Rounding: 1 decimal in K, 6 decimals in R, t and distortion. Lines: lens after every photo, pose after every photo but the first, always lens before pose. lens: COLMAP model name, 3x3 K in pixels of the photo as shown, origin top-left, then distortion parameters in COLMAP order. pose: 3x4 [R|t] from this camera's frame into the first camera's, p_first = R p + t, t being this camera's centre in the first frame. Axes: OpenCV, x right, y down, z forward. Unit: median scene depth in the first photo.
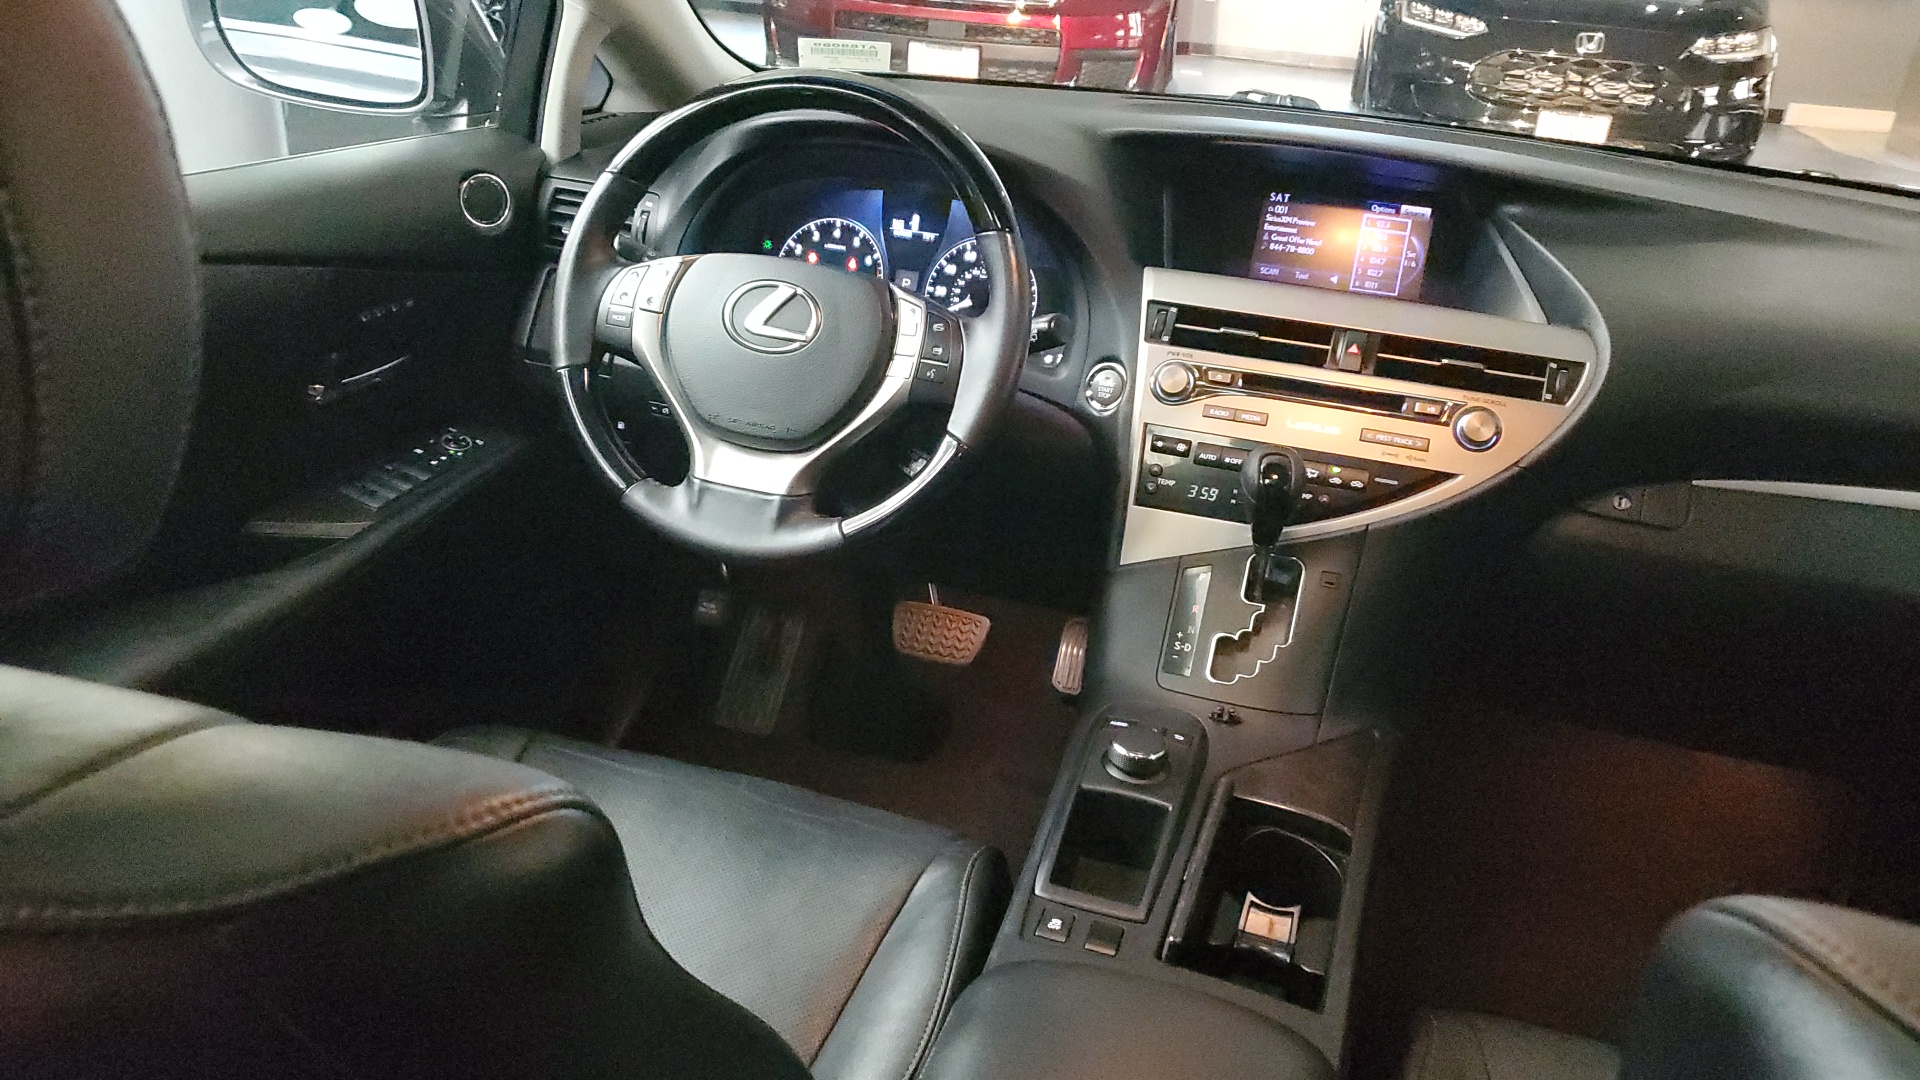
lens RADIAL K [[1479.9, 0, 960.0], [0, 1479.9, 540.0], [0, 0, 1]] dist [0.222733, -0.723304]
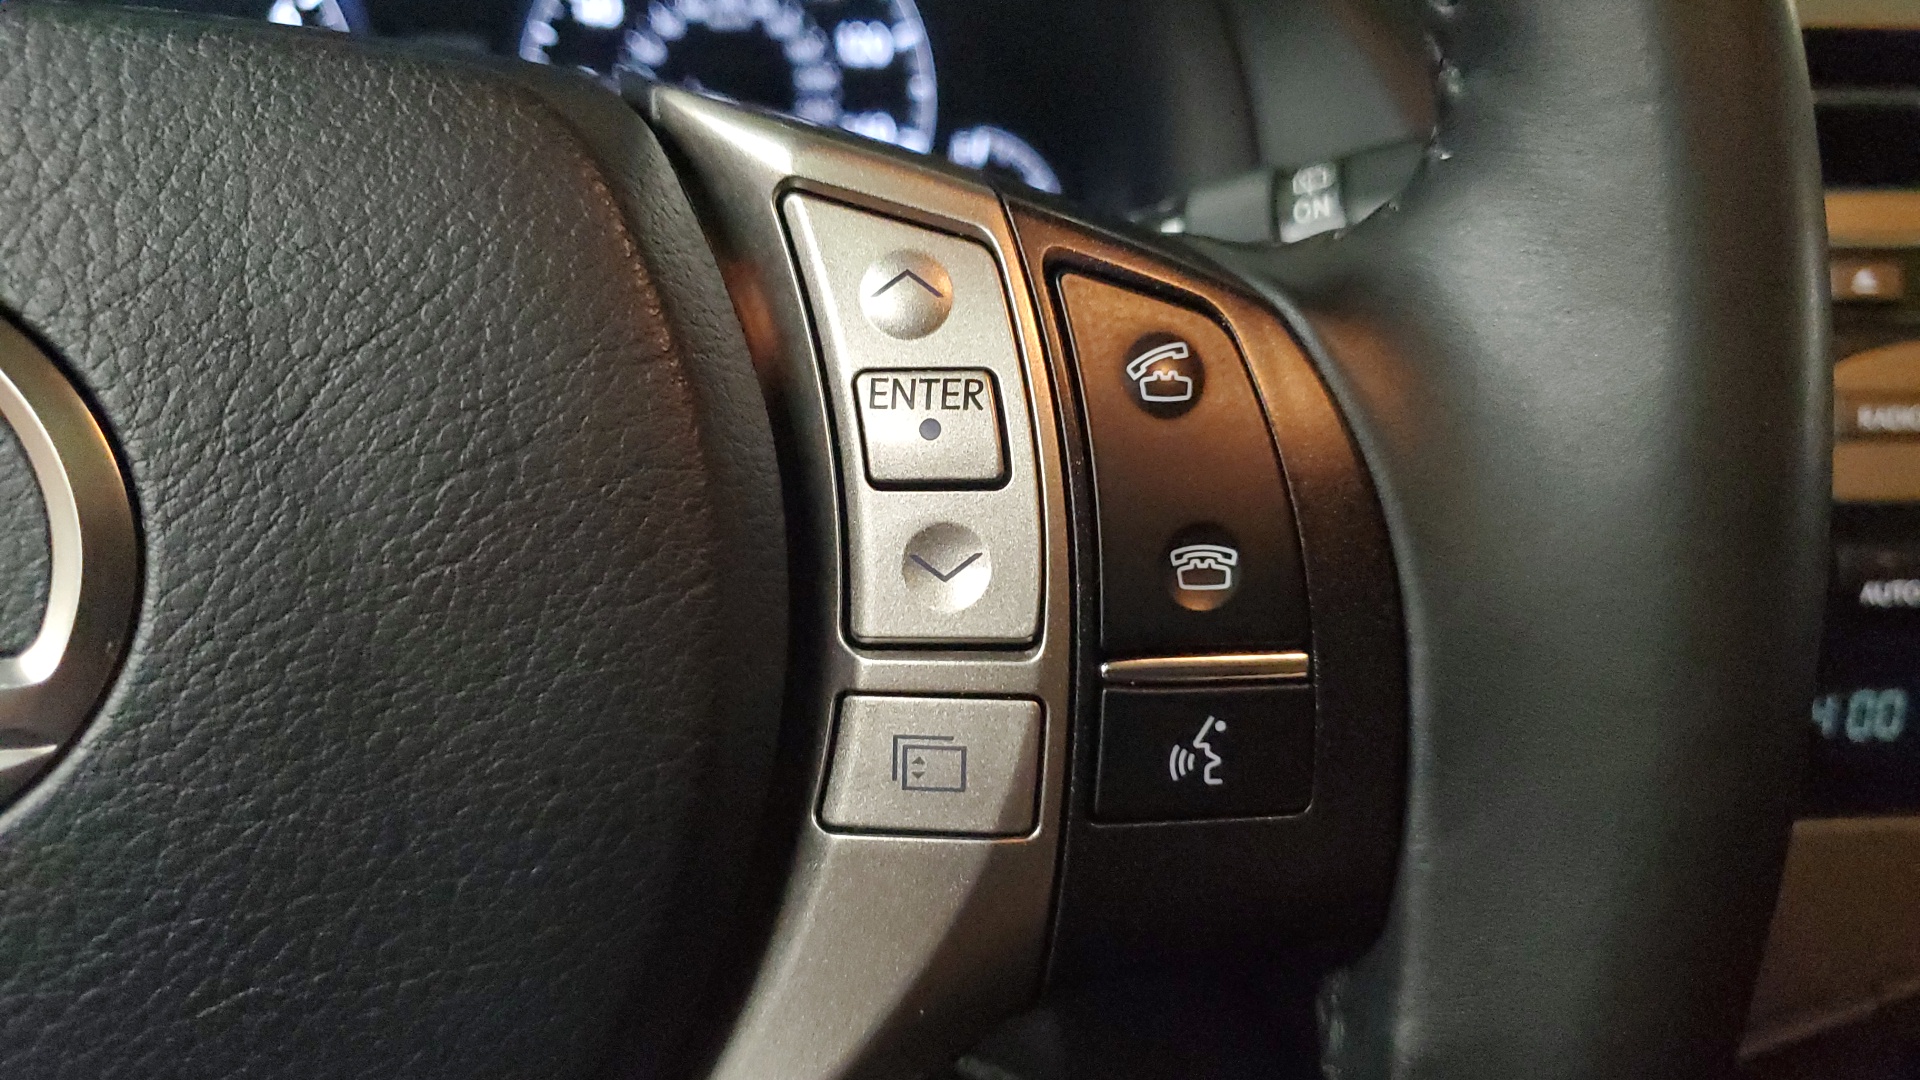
lens RADIAL K [[1518.6, 0, 960.0], [0, 1518.6, 540.0], [0, 0, 1]] dist [0.000272, 0.007537]
pose [[0.925777, -0.225951, 0.303123, -0.064915], [0.179593, 0.968353, 0.173319, -0.138749], [-0.332691, -0.106016, 0.937058, 0.792827]]
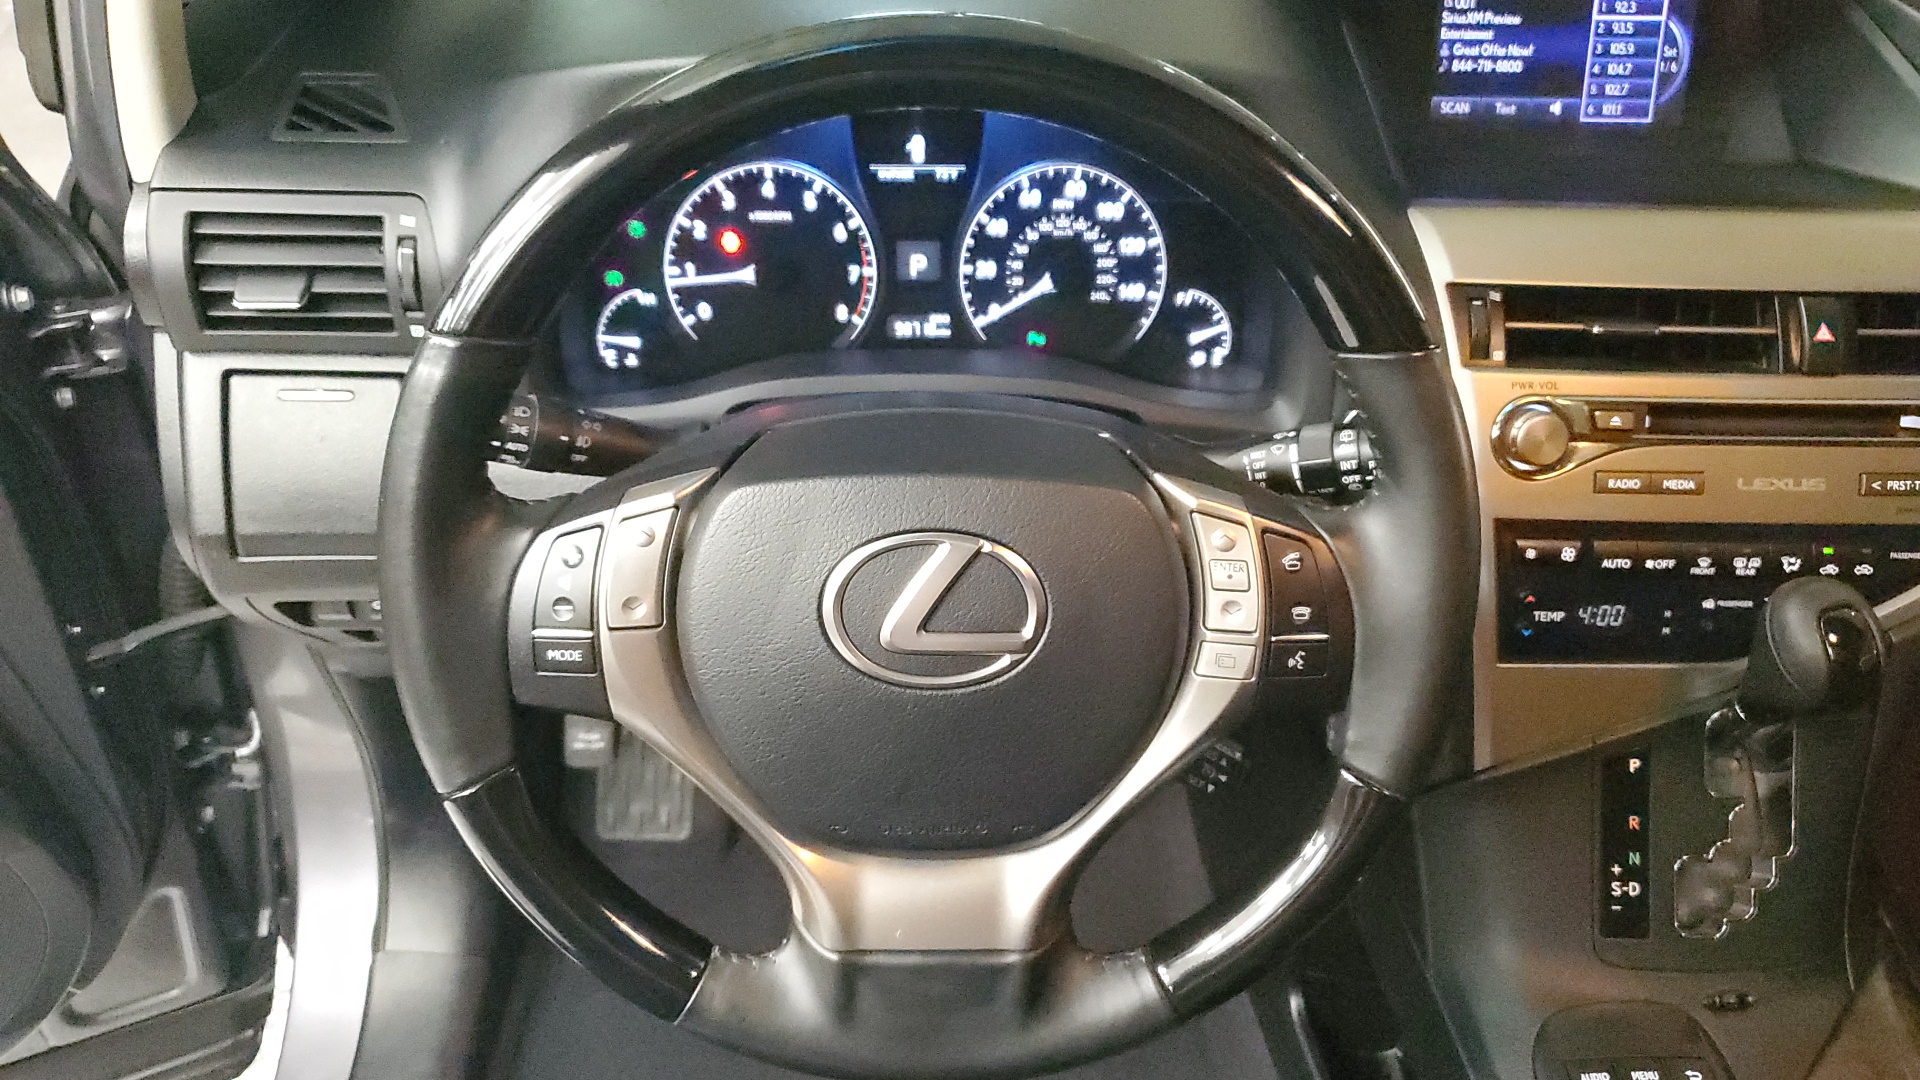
lens RADIAL K [[1484.8, 0, 988.7], [0, 1484.8, 569.6], [0, 0, 1]] dist [0.040784, -0.058650]
pose [[0.942265, -0.248795, 0.224139, -0.190472], [0.171417, 0.933349, 0.315397, -0.274901], [-0.287669, -0.258766, 0.922110, 0.529335]]
